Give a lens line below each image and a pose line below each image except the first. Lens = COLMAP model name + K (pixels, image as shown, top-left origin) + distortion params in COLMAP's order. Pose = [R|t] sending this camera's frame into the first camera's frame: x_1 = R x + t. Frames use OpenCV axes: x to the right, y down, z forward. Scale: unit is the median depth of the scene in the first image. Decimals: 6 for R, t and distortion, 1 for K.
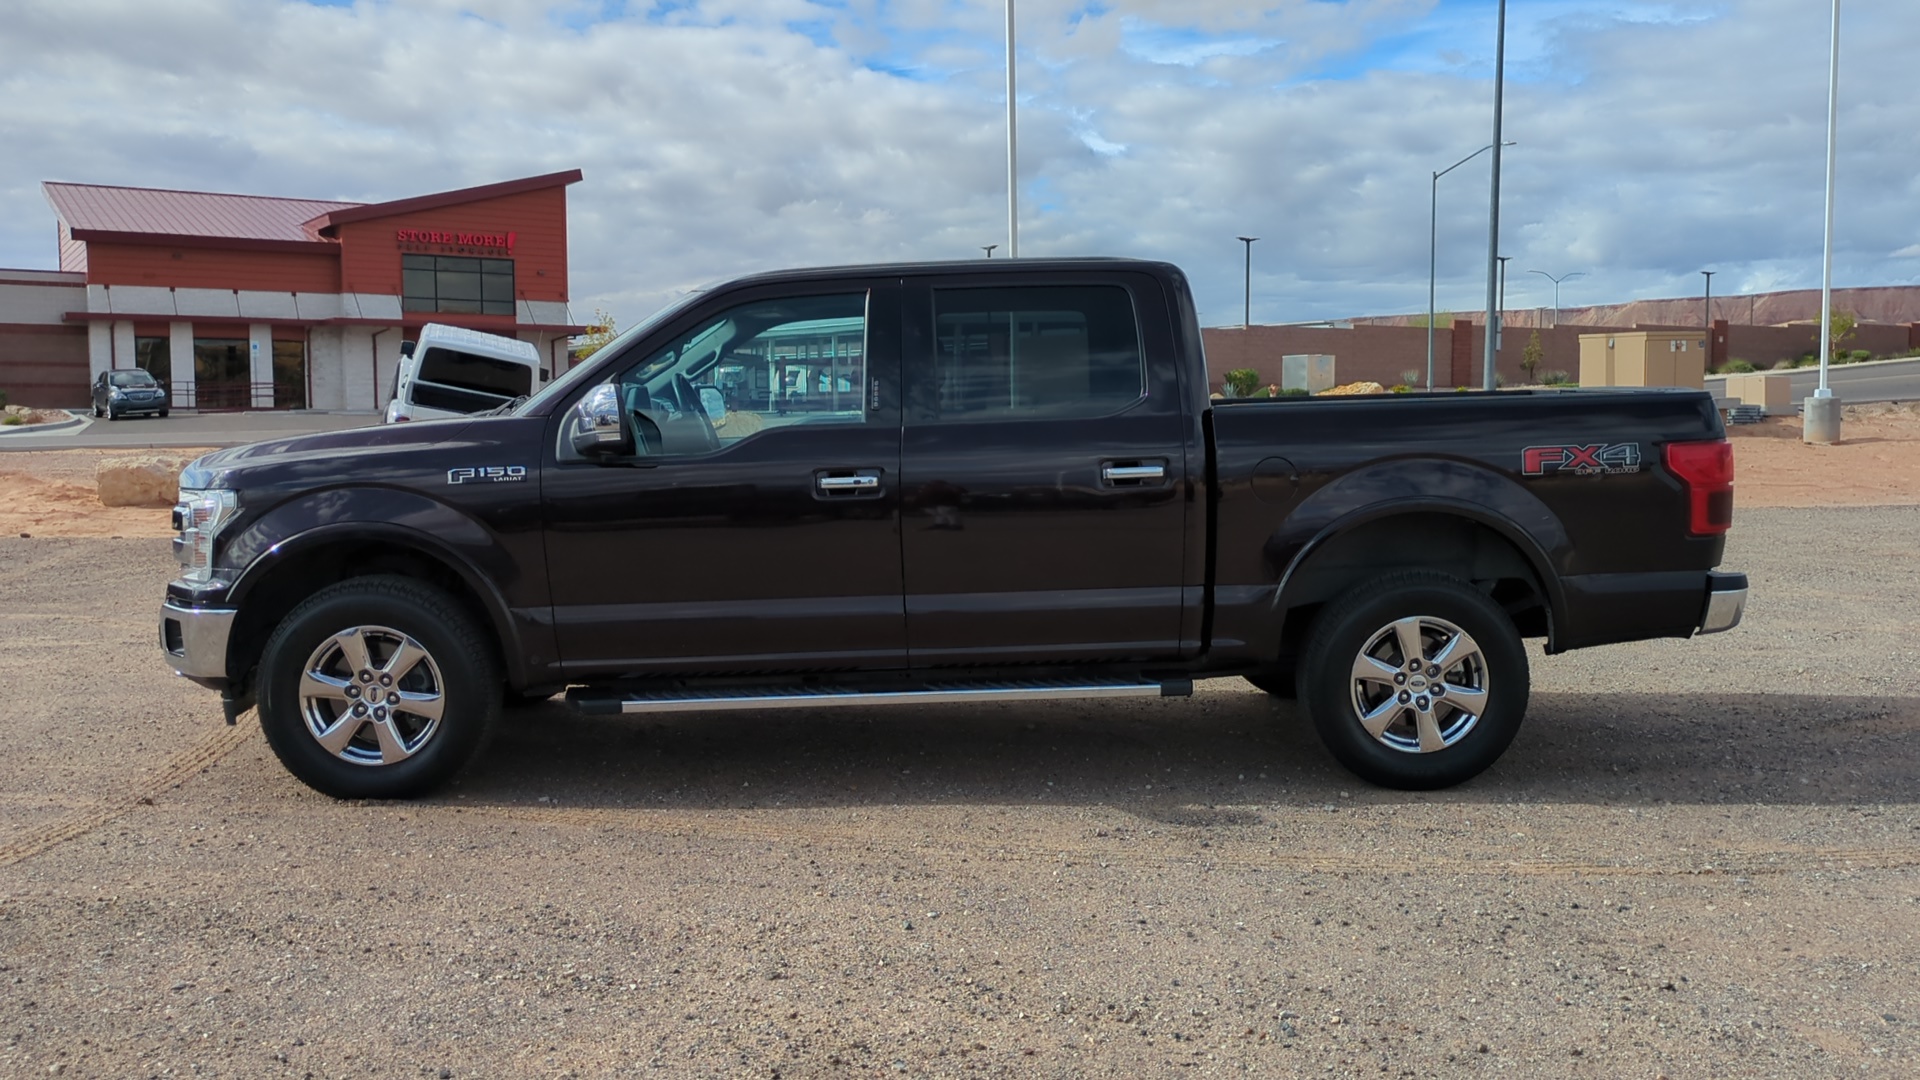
lens RADIAL K [[1636.1, 0, 964.2], [0, 1636.1, 530.9], [0, 0, 1]] dist [0.059646, -0.087244]
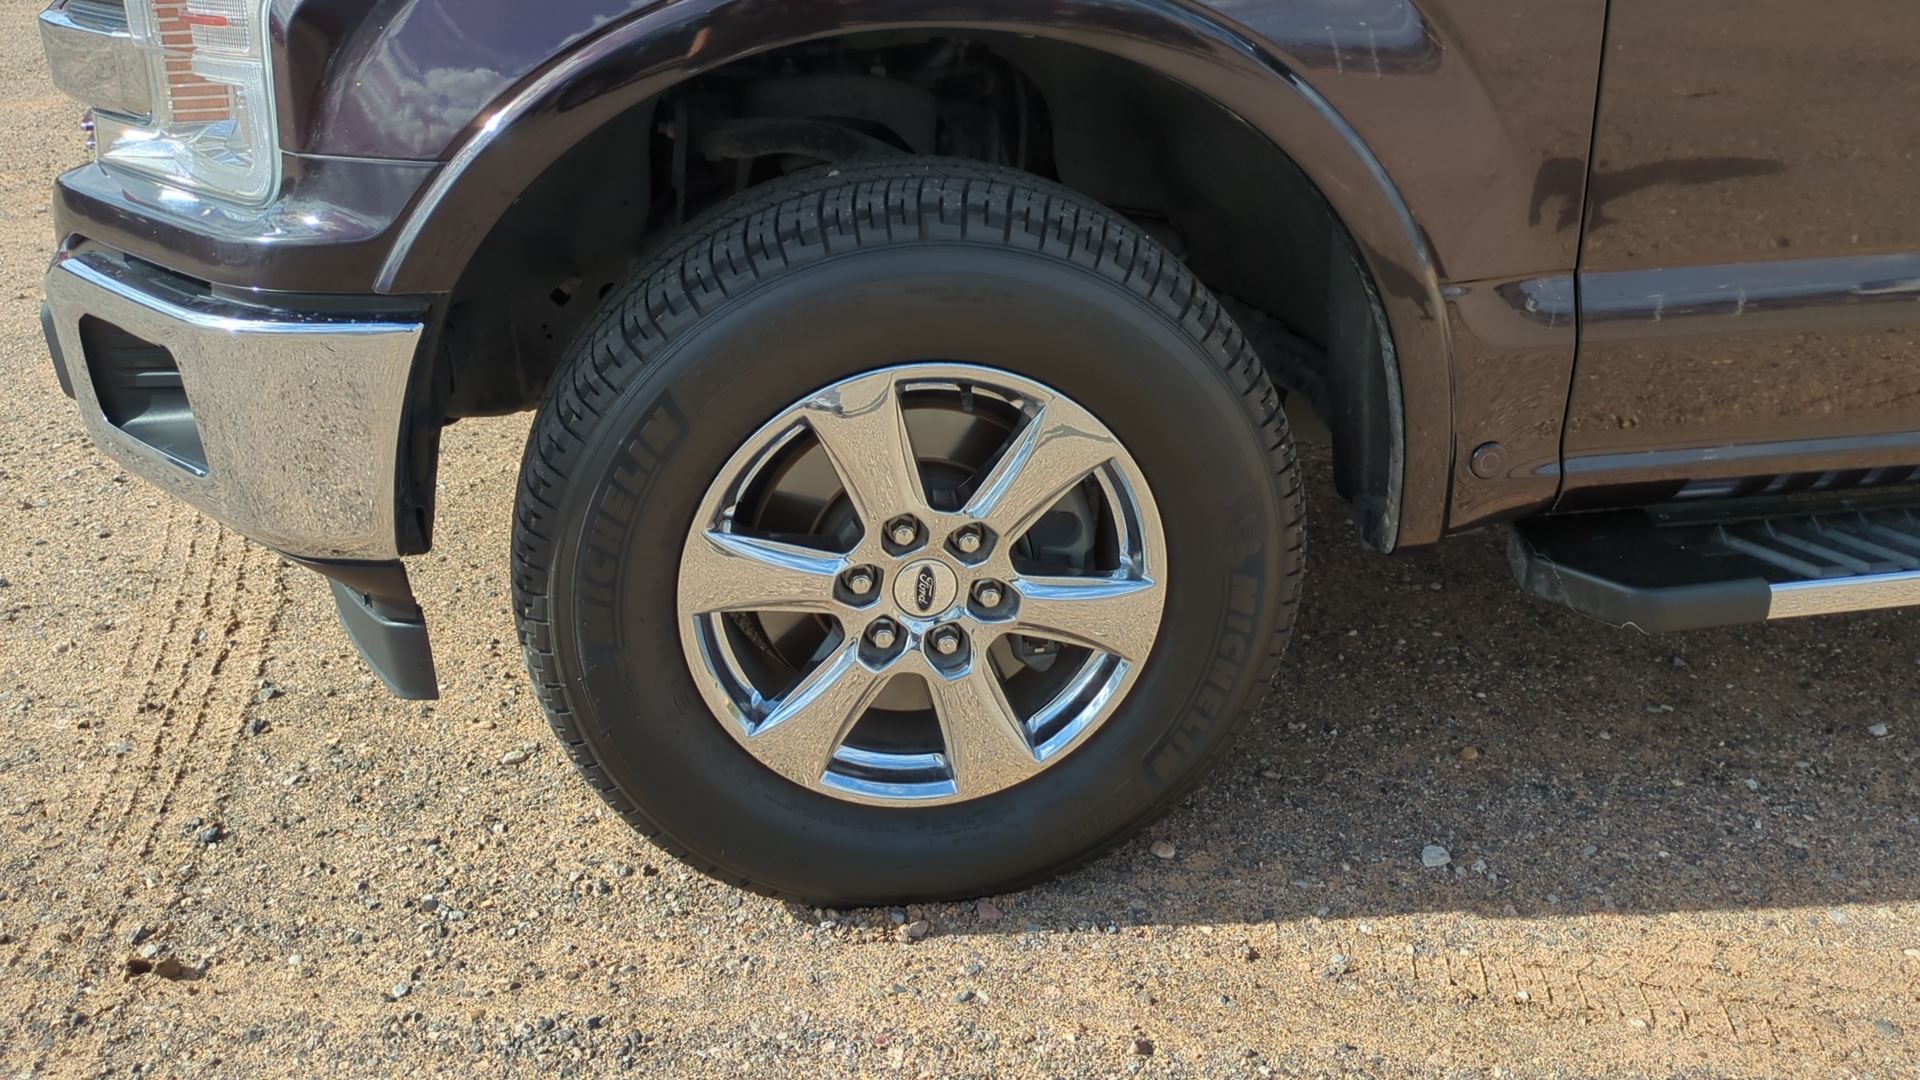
lens RADIAL K [[1636.1, 0, 969.6], [0, 1636.1, 551.3], [0, 0, 1]] dist [0.059646, -0.087244]
pose [[0.991458, -0.048139, 0.121215, -0.385914], [0.003576, 0.939074, 0.343697, -0.005663], [-0.130376, -0.340328, 0.931225, 0.735260]]
